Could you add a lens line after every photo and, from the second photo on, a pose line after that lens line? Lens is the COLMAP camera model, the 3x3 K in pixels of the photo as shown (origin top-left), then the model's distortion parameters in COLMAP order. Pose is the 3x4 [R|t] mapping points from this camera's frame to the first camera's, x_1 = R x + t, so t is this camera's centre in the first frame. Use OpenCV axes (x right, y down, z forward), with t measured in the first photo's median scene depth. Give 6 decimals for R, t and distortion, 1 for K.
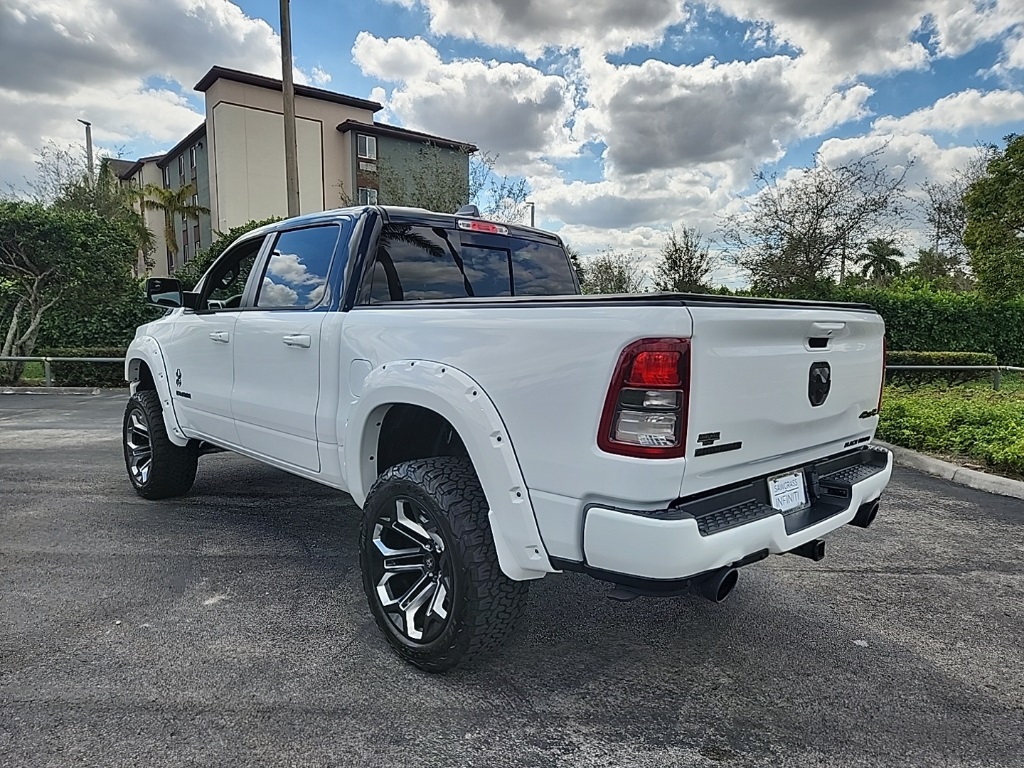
lens RADIAL K [[683.5, 0, 514.1], [0, 683.5, 383.9], [0, 0, 1]] dist [0.084051, -0.073133]
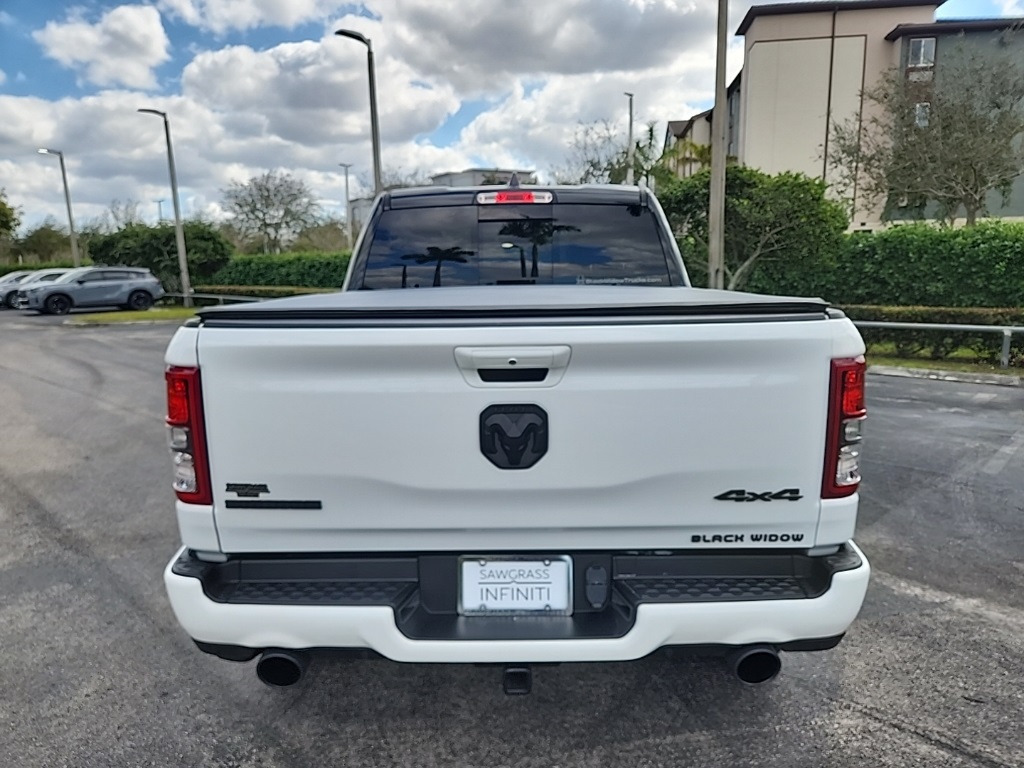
lens RADIAL K [[686.8, 0, 508.0], [0, 686.8, 385.5], [0, 0, 1]] dist [0.081324, -0.075114]
pose [[0.715138, 0.094302, -0.692593, 0.256880], [-0.037579, 0.994611, 0.096623, -0.032376], [0.697972, -0.043072, 0.714828, 0.154326]]
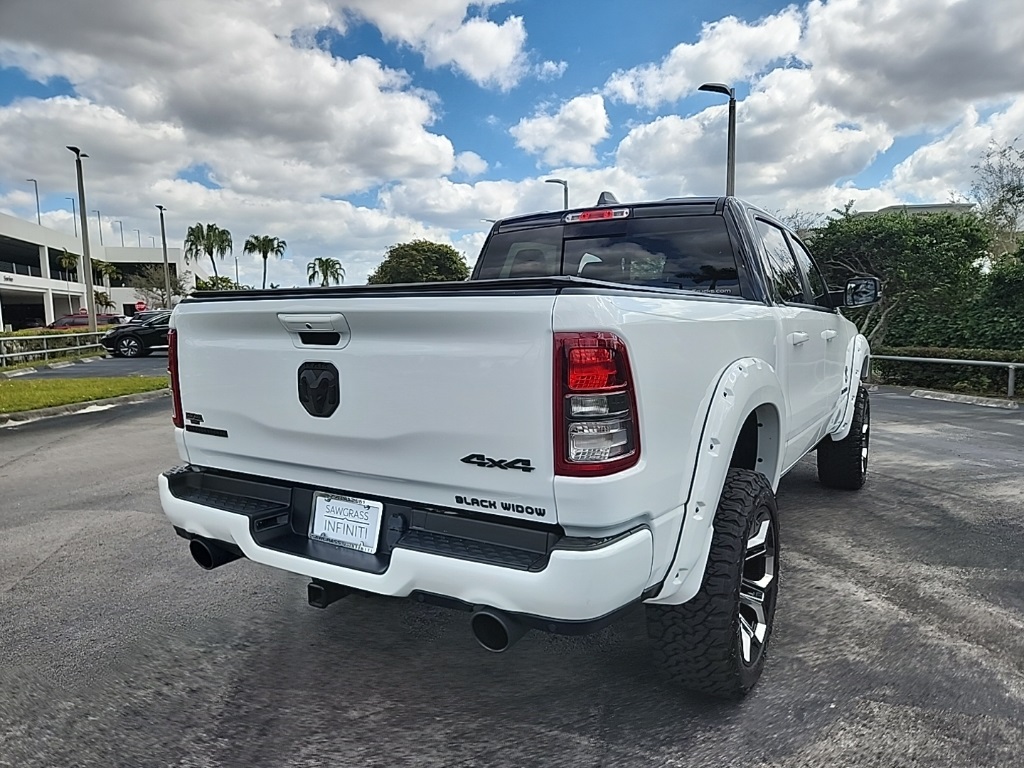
lens RADIAL K [[682.0, 0, 529.0], [0, 682.0, 388.1], [0, 0, 1]] dist [0.076345, -0.064795]
pose [[0.266501, 0.081929, -0.960346, 0.369778], [-0.077411, 0.994981, 0.063402, -0.020692], [0.960721, 0.057445, 0.271506, 0.295863]]
